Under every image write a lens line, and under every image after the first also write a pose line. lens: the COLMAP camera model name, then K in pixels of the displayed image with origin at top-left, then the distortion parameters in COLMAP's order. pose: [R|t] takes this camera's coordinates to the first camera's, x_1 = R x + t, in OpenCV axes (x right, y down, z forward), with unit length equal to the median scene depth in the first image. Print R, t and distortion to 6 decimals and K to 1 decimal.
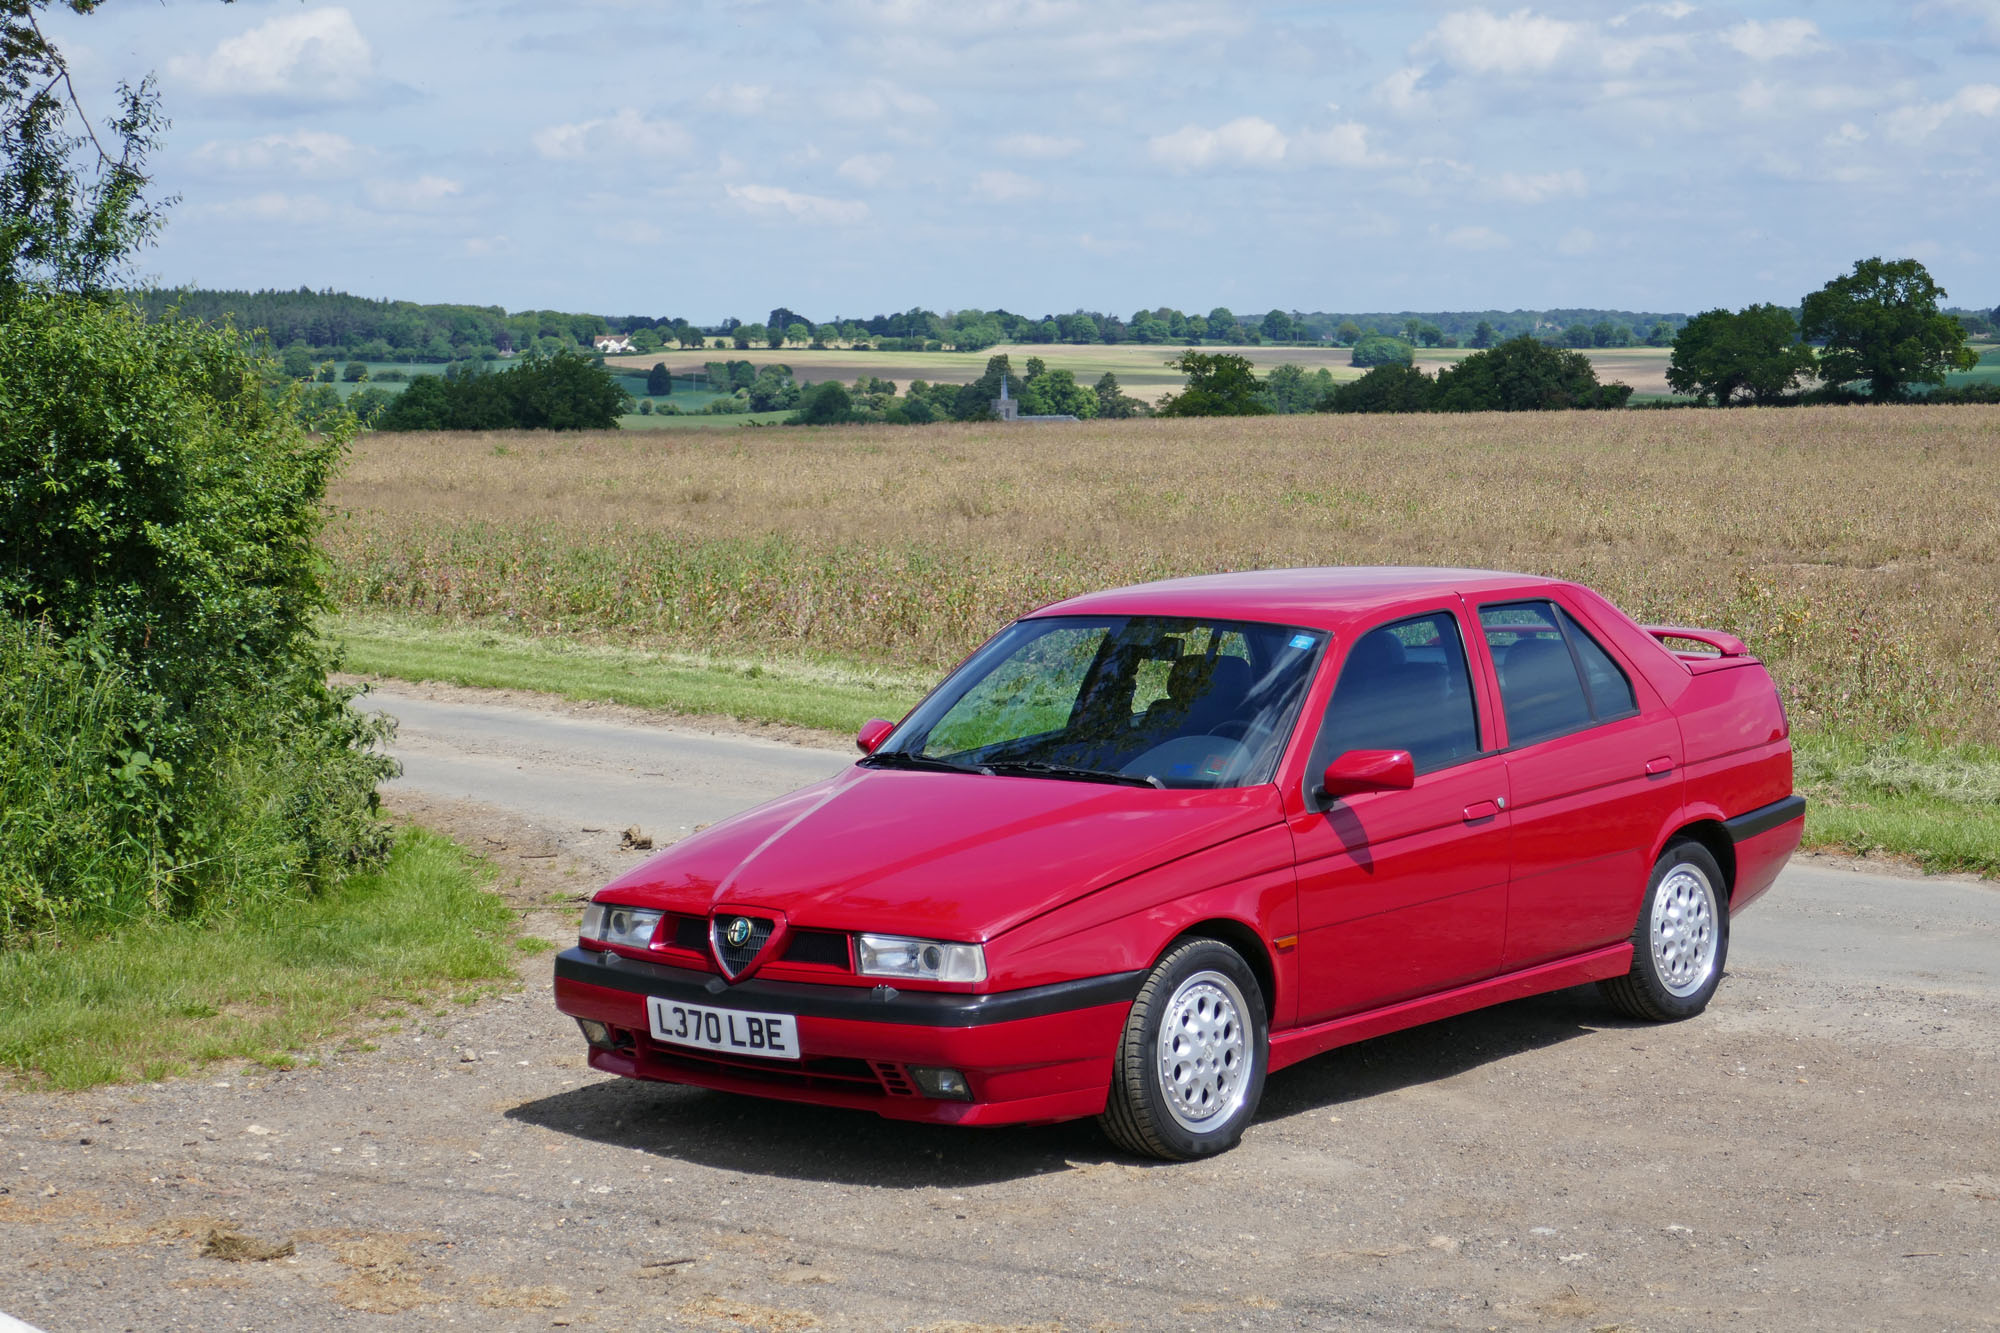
lens RADIAL K [[3704.5, 0, 1000.0], [0, 3704.5, 666.5], [0, 0, 1]] dist [0.191605, -1.614616]
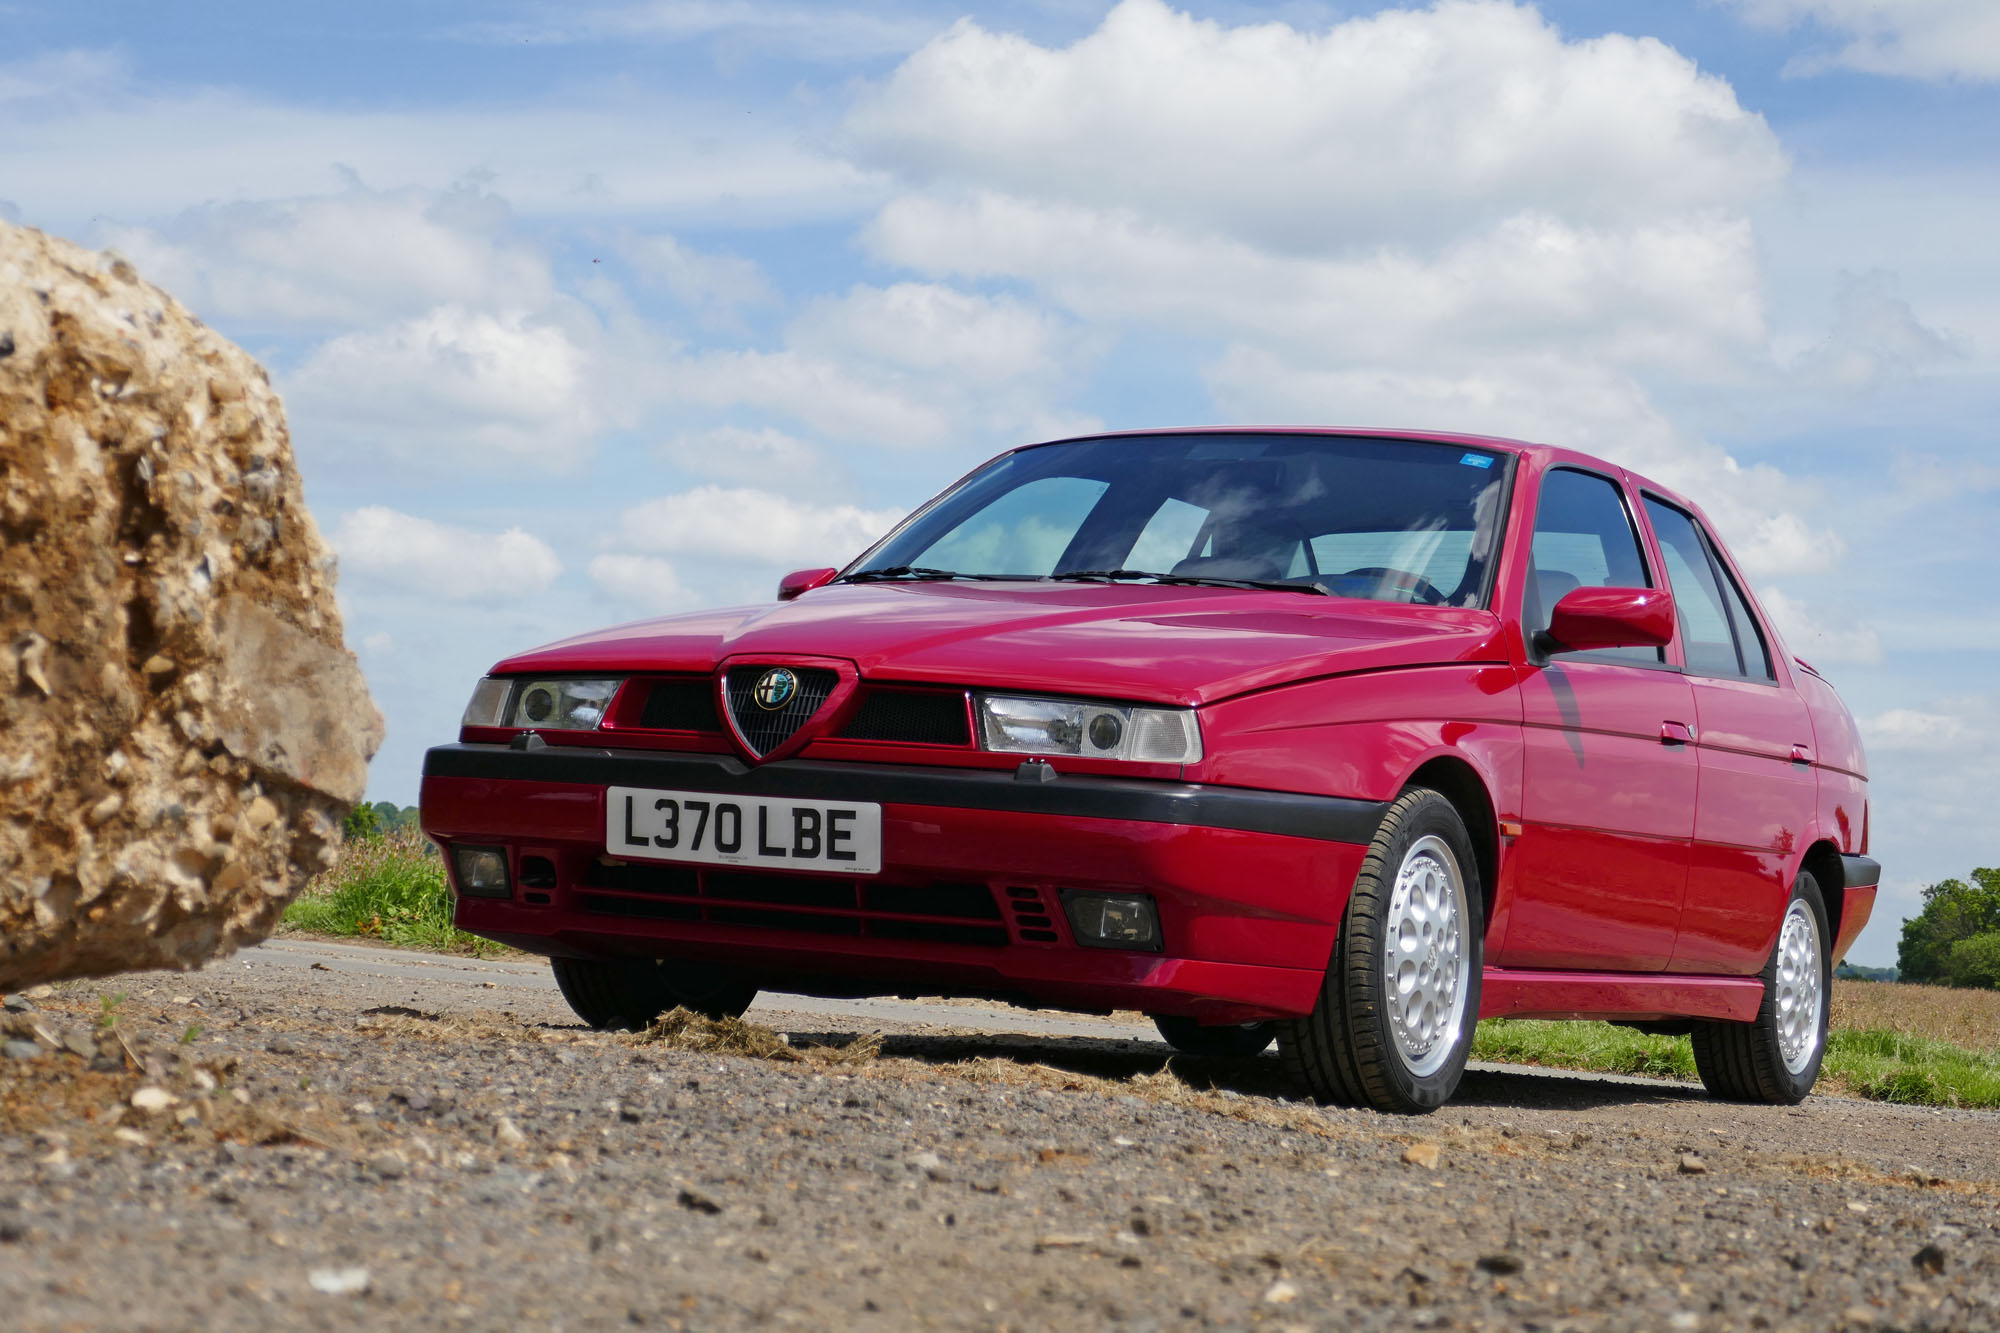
lens RADIAL K [[3469.3, 0, 1000.0], [0, 3469.3, 666.5], [0, 0, 1]] dist [0.212504, -1.770589]
pose [[0.974650, 0.107288, 0.196333, -0.097177], [-0.078784, 0.985898, -0.147643, 0.098802], [-0.209405, 0.128432, 0.969358, 0.264129]]
